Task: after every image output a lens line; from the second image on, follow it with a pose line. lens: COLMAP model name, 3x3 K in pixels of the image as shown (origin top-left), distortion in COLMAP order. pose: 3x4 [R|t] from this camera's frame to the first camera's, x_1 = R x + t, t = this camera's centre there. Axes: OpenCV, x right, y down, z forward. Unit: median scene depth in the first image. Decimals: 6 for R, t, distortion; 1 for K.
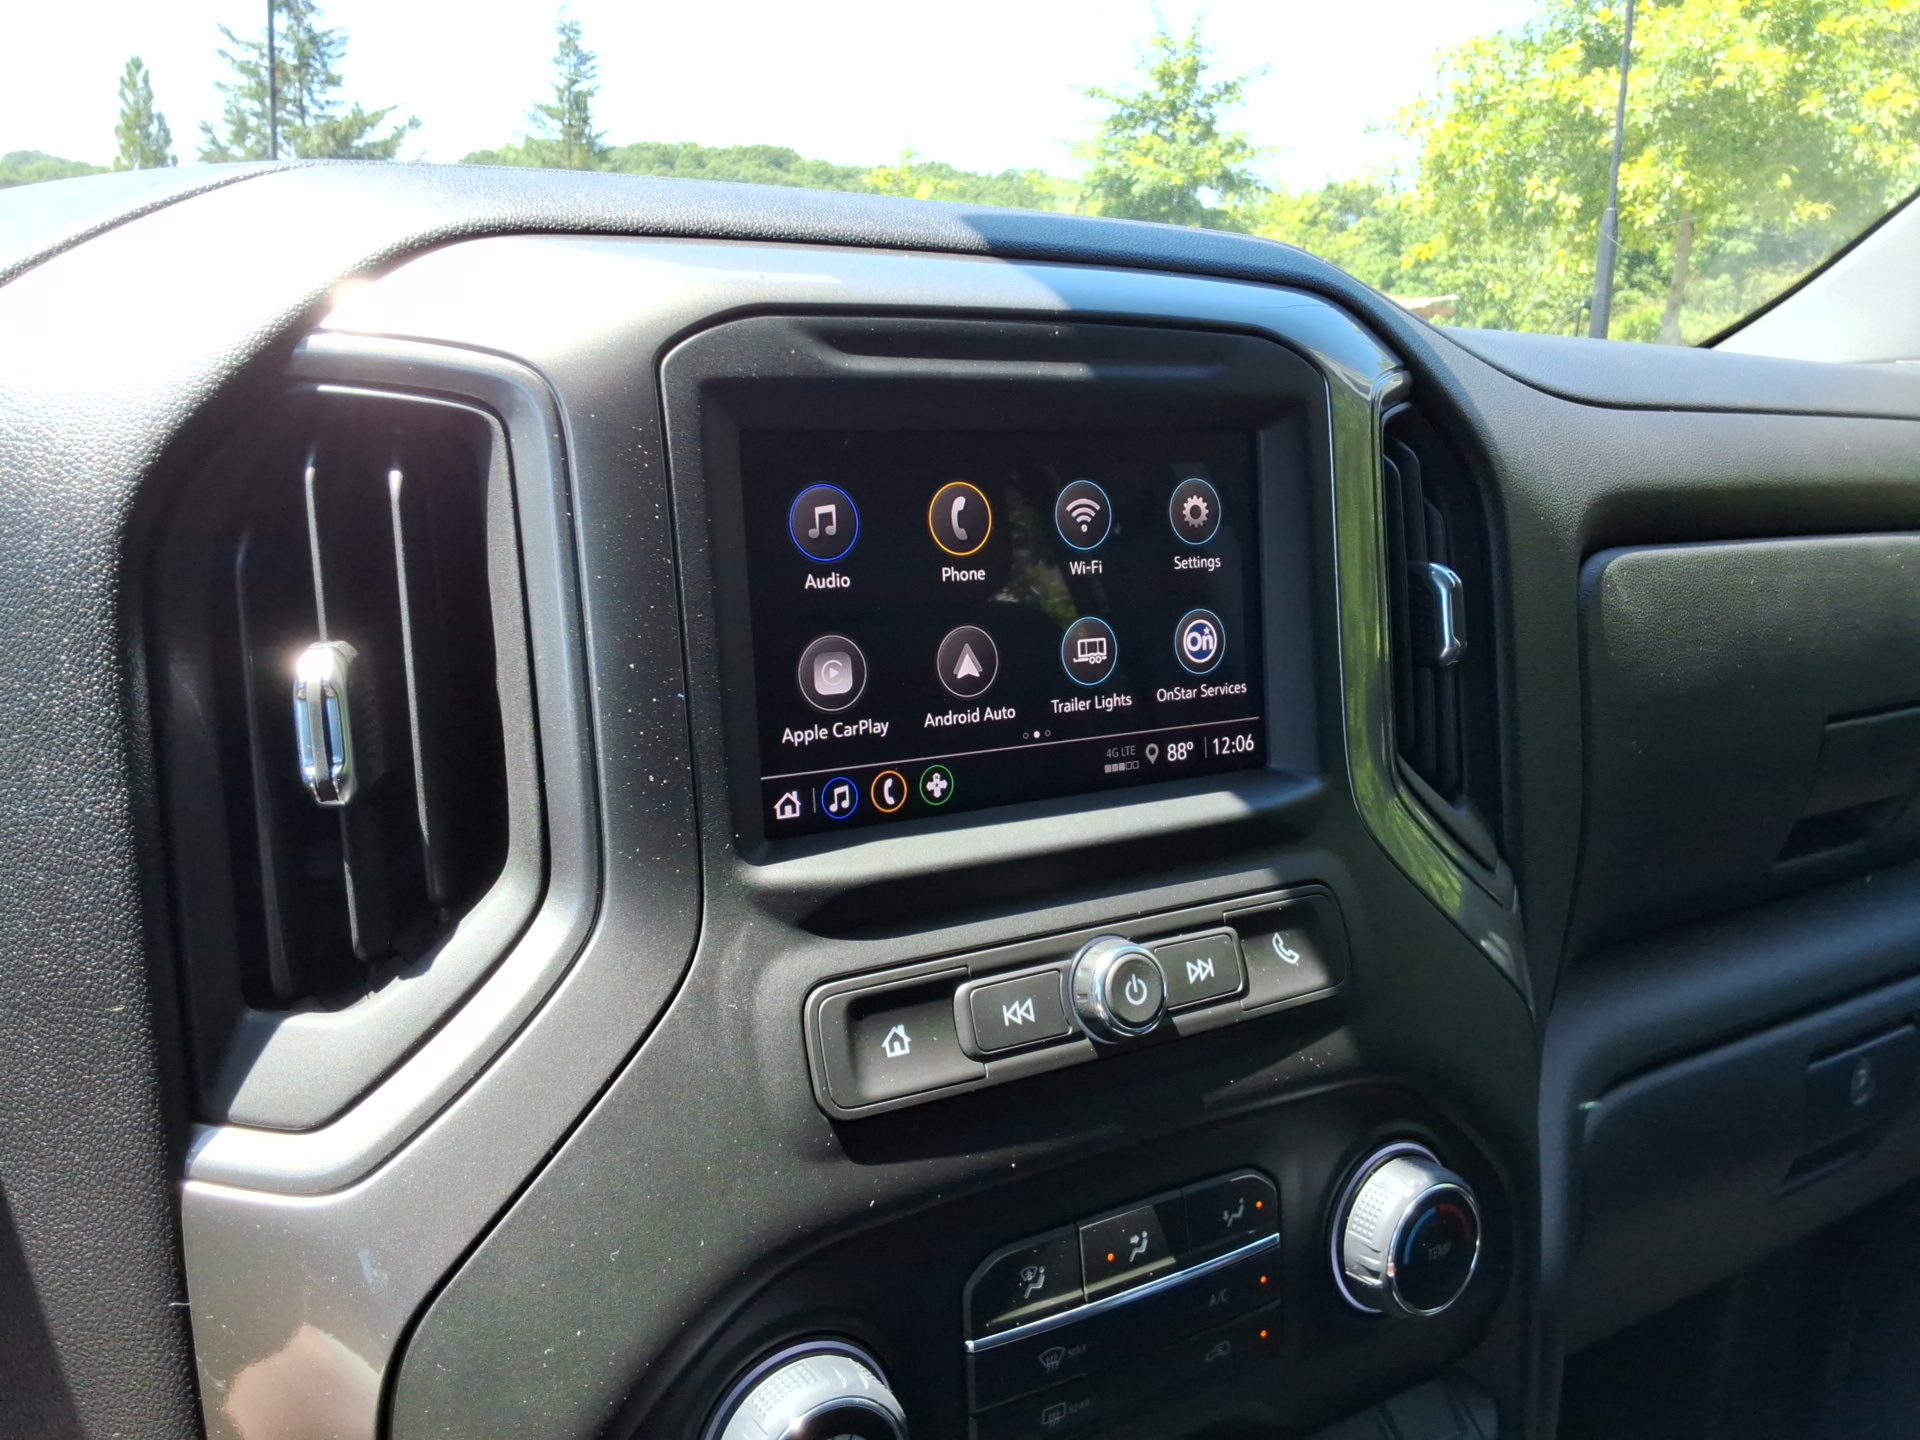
lens RADIAL K [[1560.6, 0, 991.9], [0, 1560.6, 704.0], [0, 0, 1]] dist [0.115192, -0.217752]
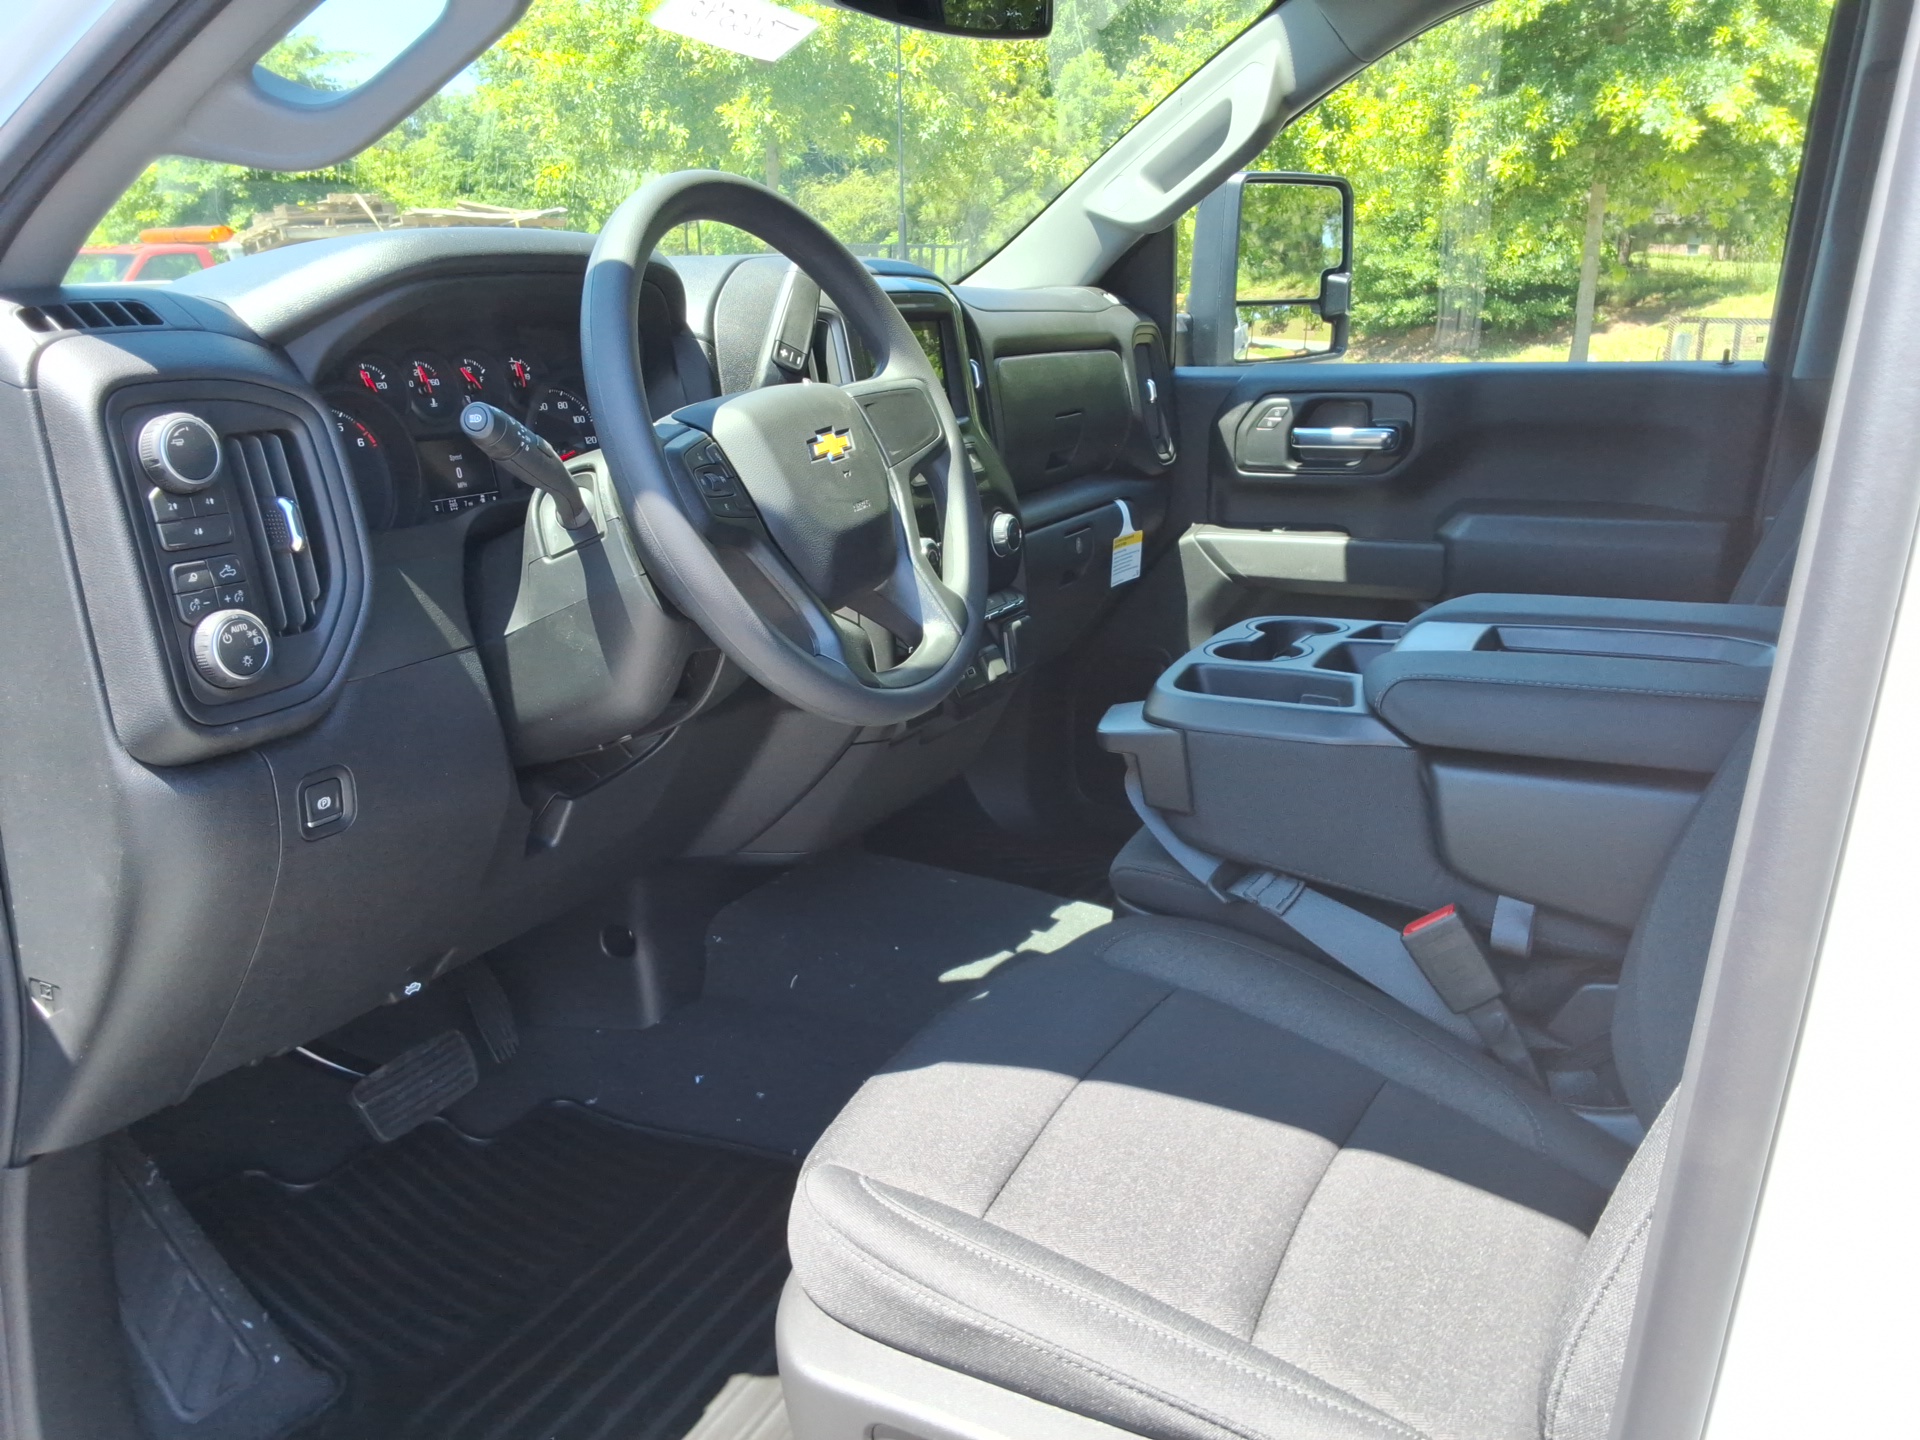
lens RADIAL K [[1548.3, 0, 973.3], [0, 1548.3, 701.0], [0, 0, 1]] dist [0.089516, -0.138349]
pose [[0.855125, -0.165493, 0.491298, -1.756804], [0.137490, 0.986140, 0.092873, 0.386698], [-0.499858, -0.011869, 0.866026, -2.259910]]
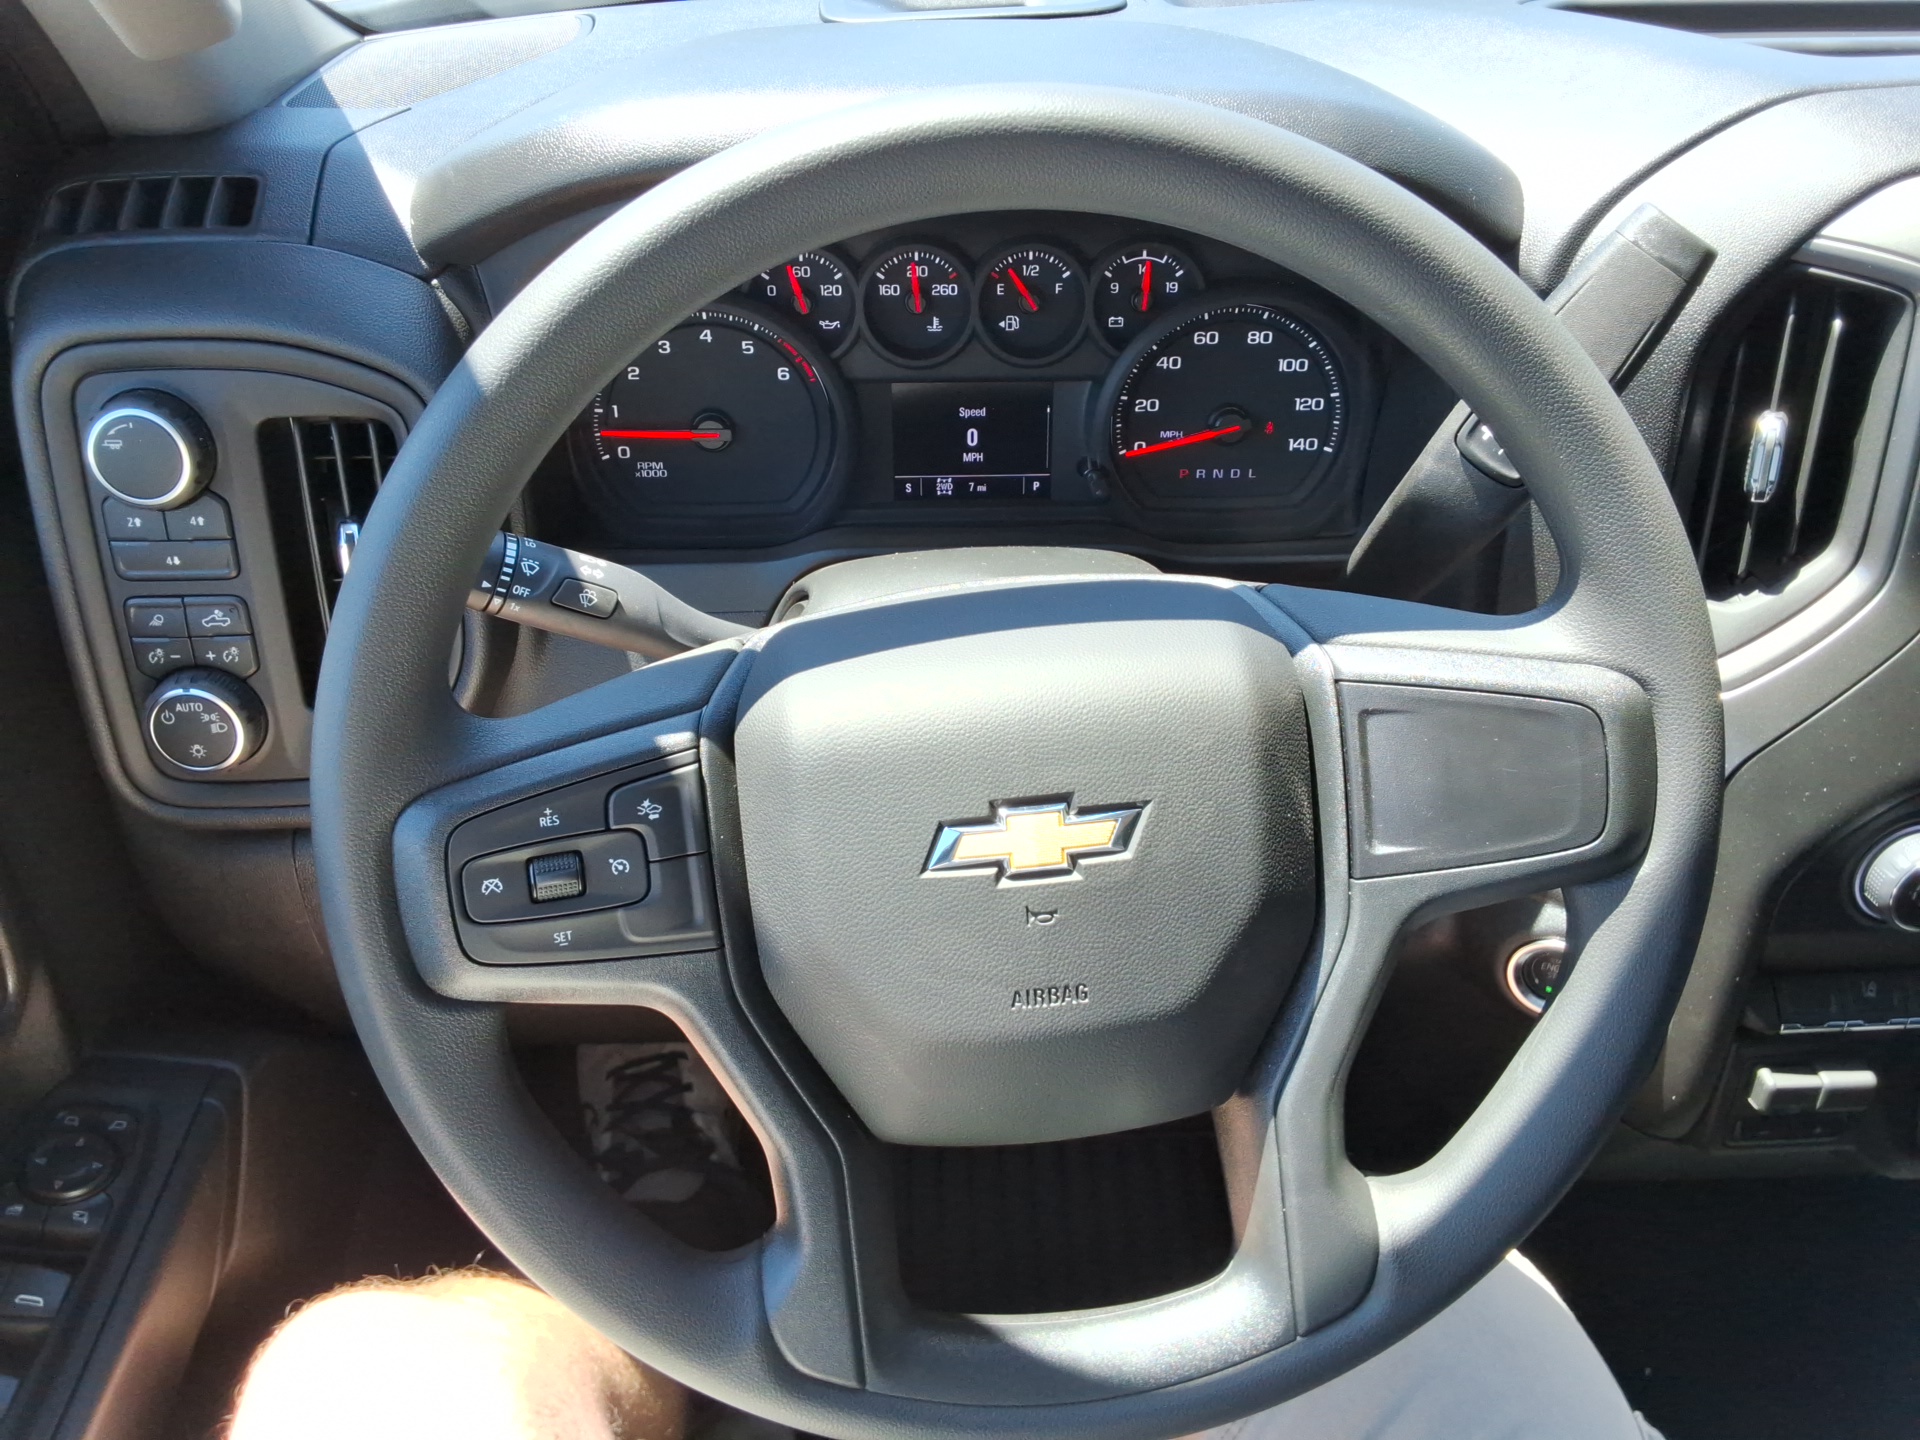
lens RADIAL K [[1542.0, 0, 975.5], [0, 1542.0, 702.9], [0, 0, 1]] dist [0.109511, -0.169058]
pose [[0.880843, 0.249171, -0.402528, -0.329211], [-0.085417, 0.919973, 0.382563, -0.270282], [0.465639, -0.302595, 0.831635, -0.810143]]
